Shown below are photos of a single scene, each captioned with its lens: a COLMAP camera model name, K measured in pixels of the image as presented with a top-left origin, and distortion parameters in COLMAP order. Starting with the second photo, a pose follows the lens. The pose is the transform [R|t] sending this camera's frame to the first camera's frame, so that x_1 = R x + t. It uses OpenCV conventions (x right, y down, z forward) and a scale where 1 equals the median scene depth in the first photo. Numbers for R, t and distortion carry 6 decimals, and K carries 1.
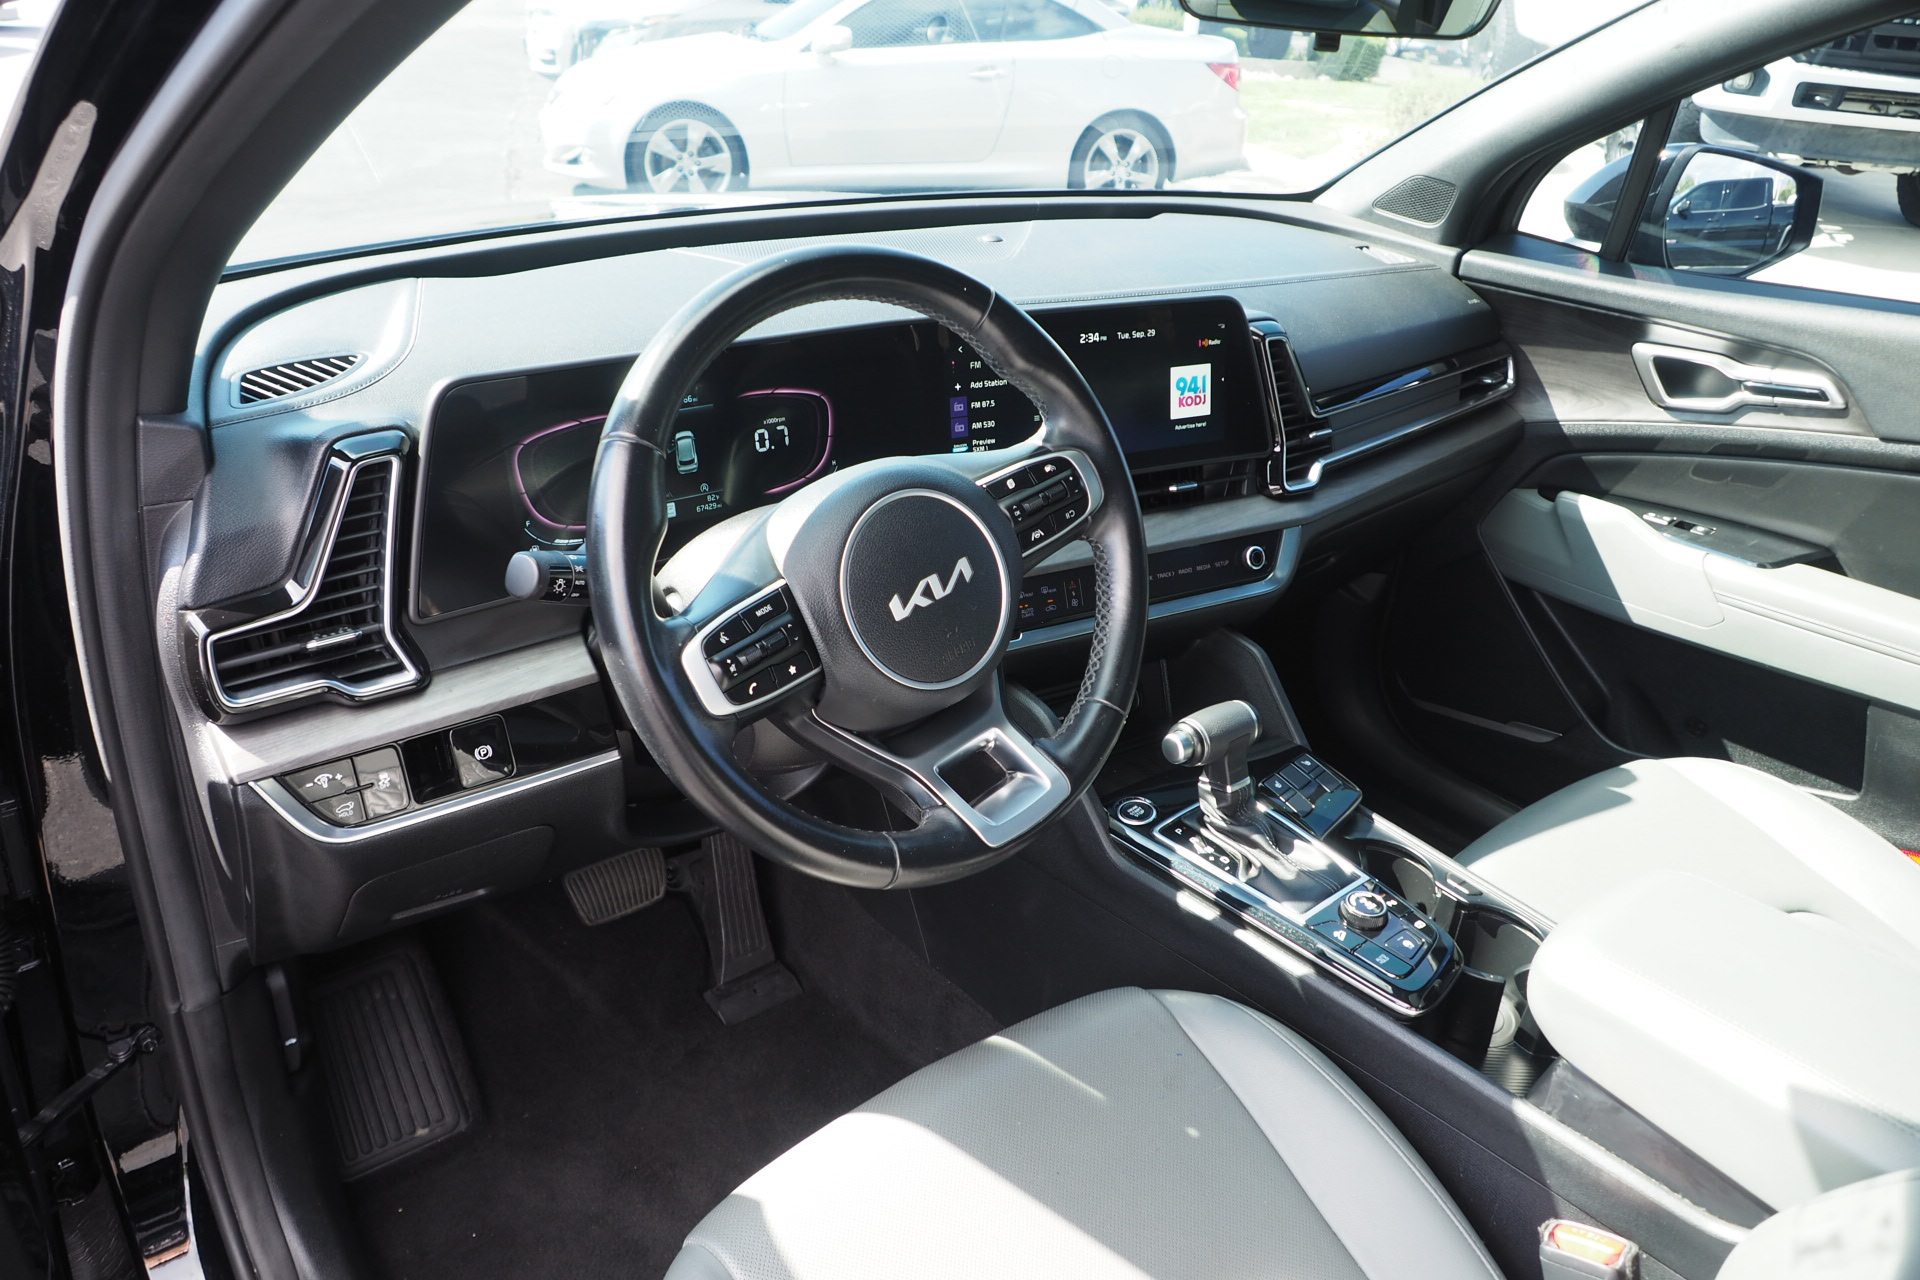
lens RADIAL K [[1328.9, 0, 960.0], [0, 1328.9, 640.0], [0, 0, 1]] dist [-0.035534, -0.000832]
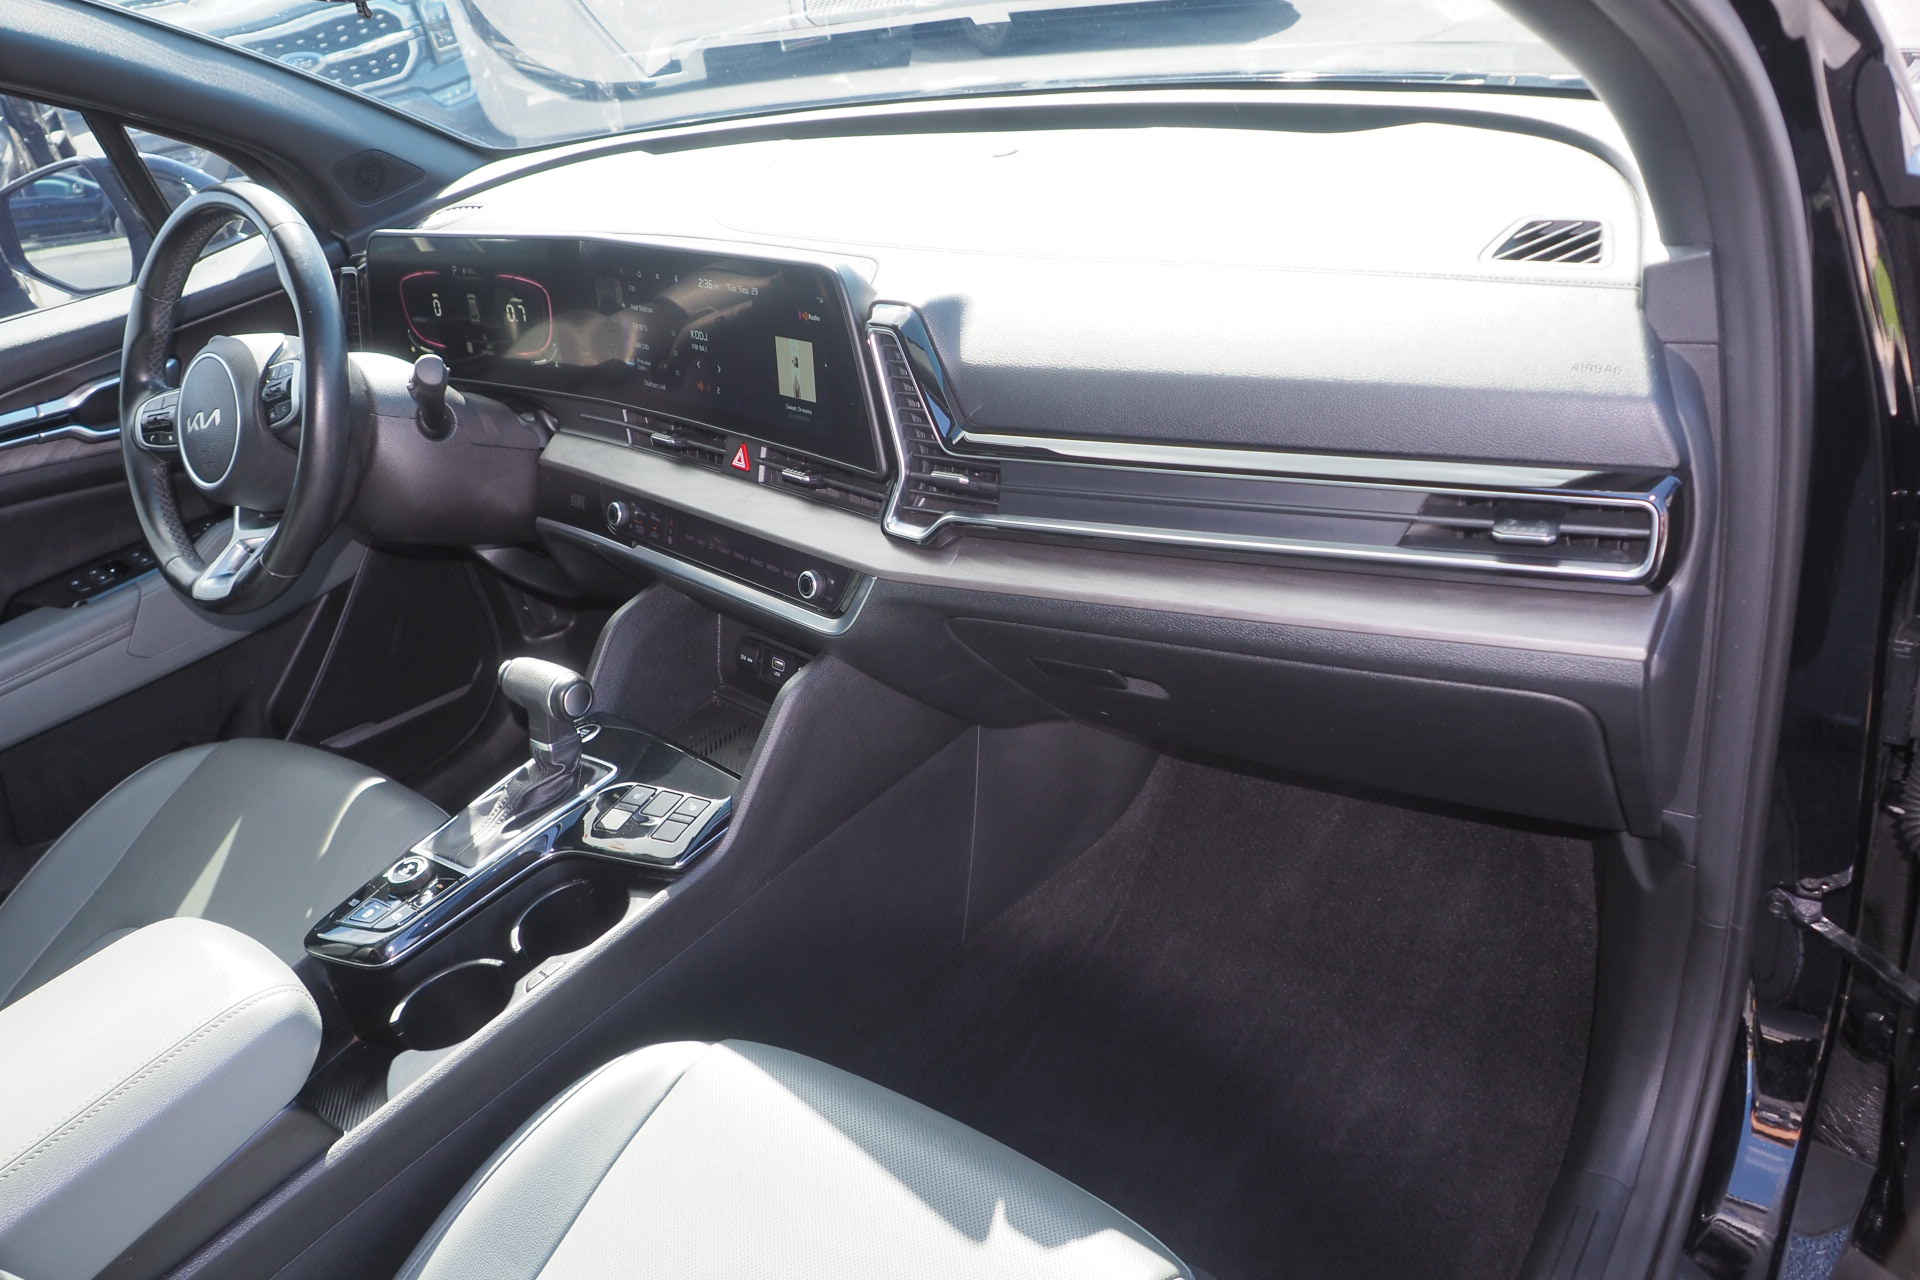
lens RADIAL K [[1328.9, 0, 960.0], [0, 1328.9, 640.0], [0, 0, 1]] dist [-0.035534, -0.000832]
pose [[0.257129, 0.414668, -0.872889, 1.136916], [-0.265400, 0.898829, 0.348812, -0.399197], [0.929219, 0.141975, 0.341168, 0.936391]]
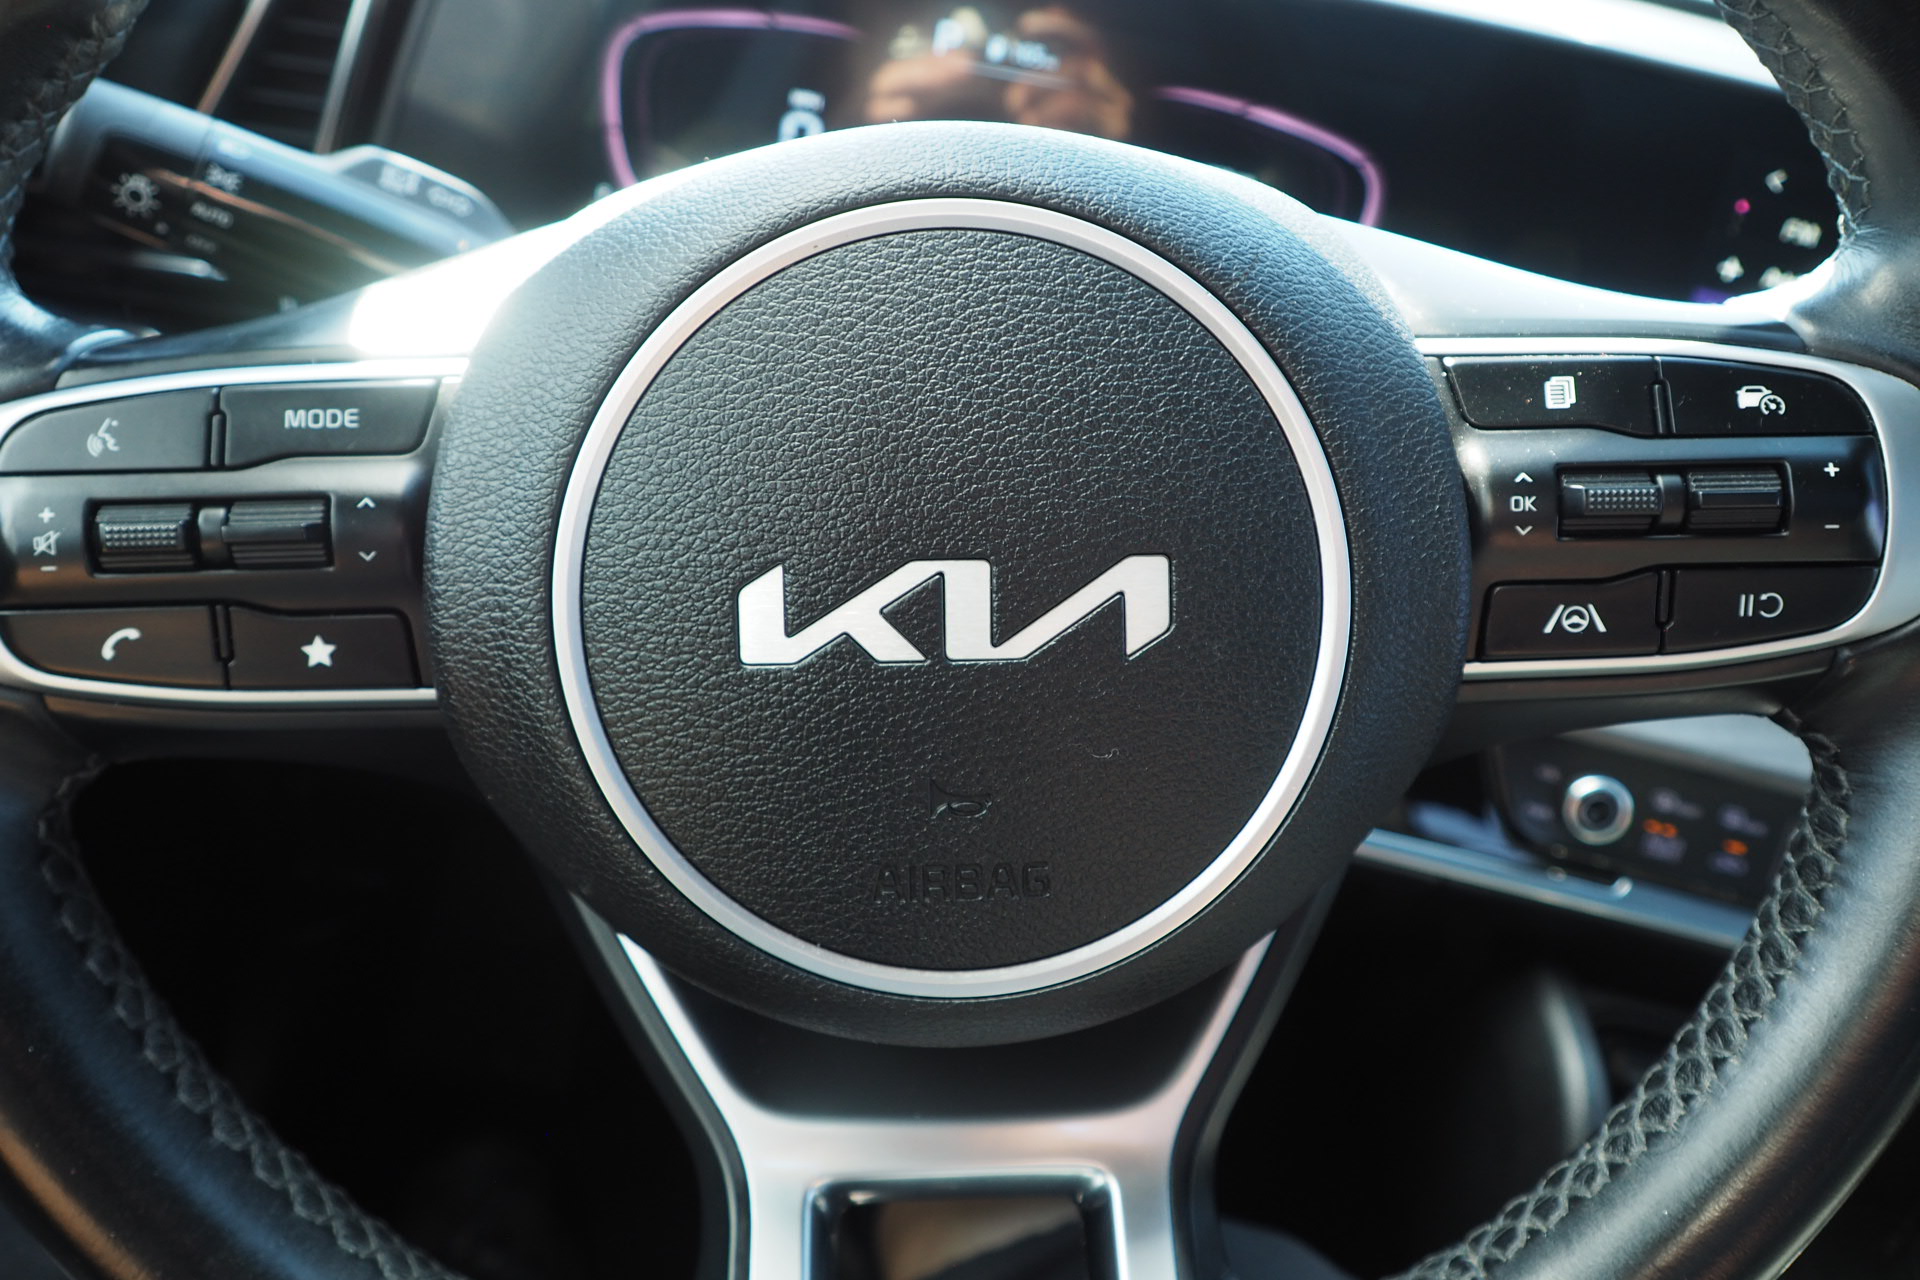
lens RADIAL K [[1341.7, 0, 970.3], [0, 1341.7, 663.8], [0, 0, 1]] dist [-0.043799, -0.003093]
pose [[0.751255, 0.417807, -0.510933, 0.079446], [-0.402585, 0.903519, 0.146893, -0.048015], [0.523011, 0.095340, 0.846977, 0.558227]]
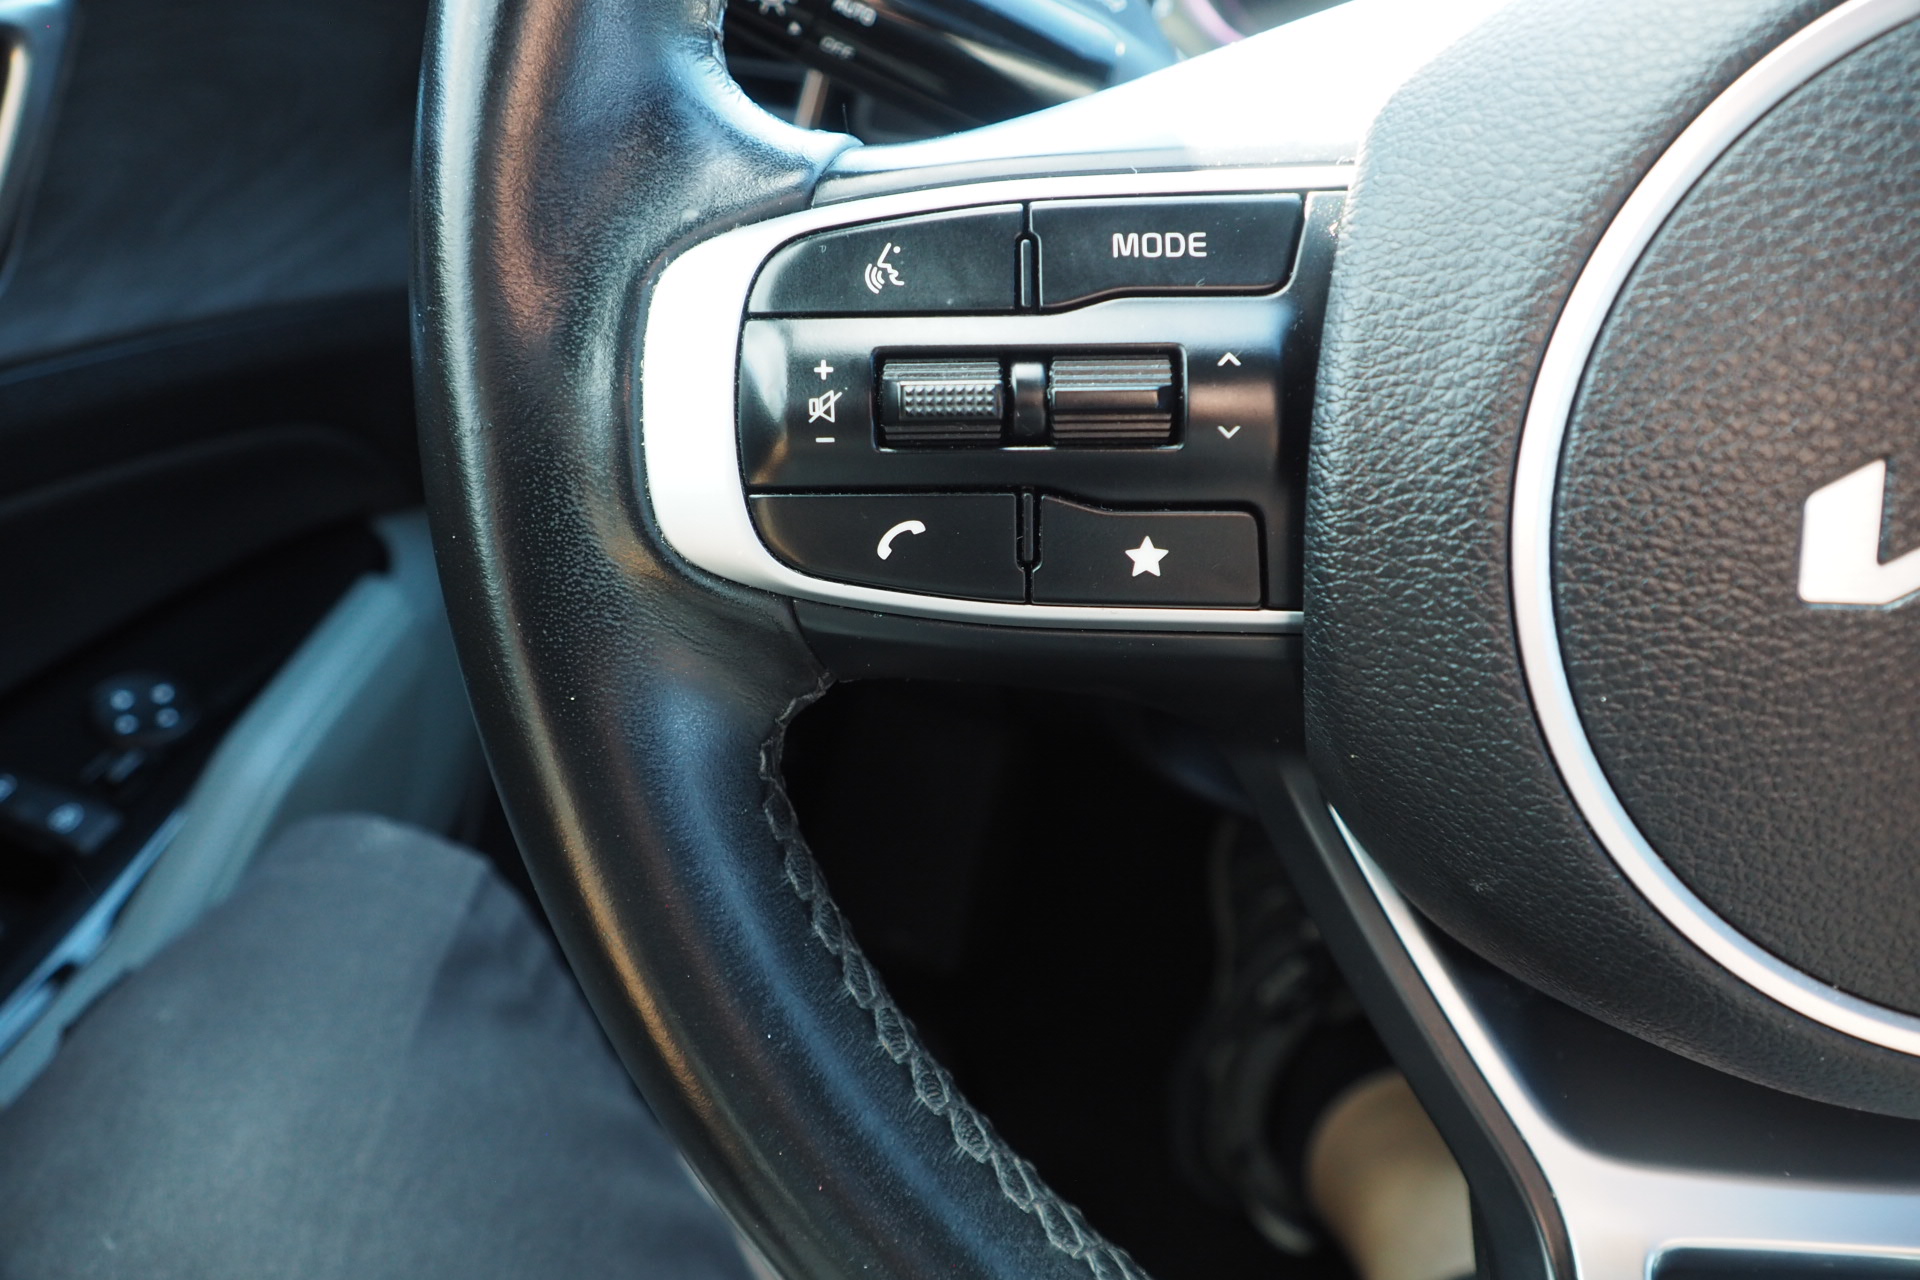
lens RADIAL K [[1341.7, 0, 970.3], [0, 1341.7, 663.8], [0, 0, 1]] dist [-0.043799, -0.003093]
pose [[0.623790, 0.495066, -0.604810, -0.005622], [-0.393540, 0.867514, 0.304213, -0.011233], [0.675287, 0.048252, 0.735975, 0.550417]]
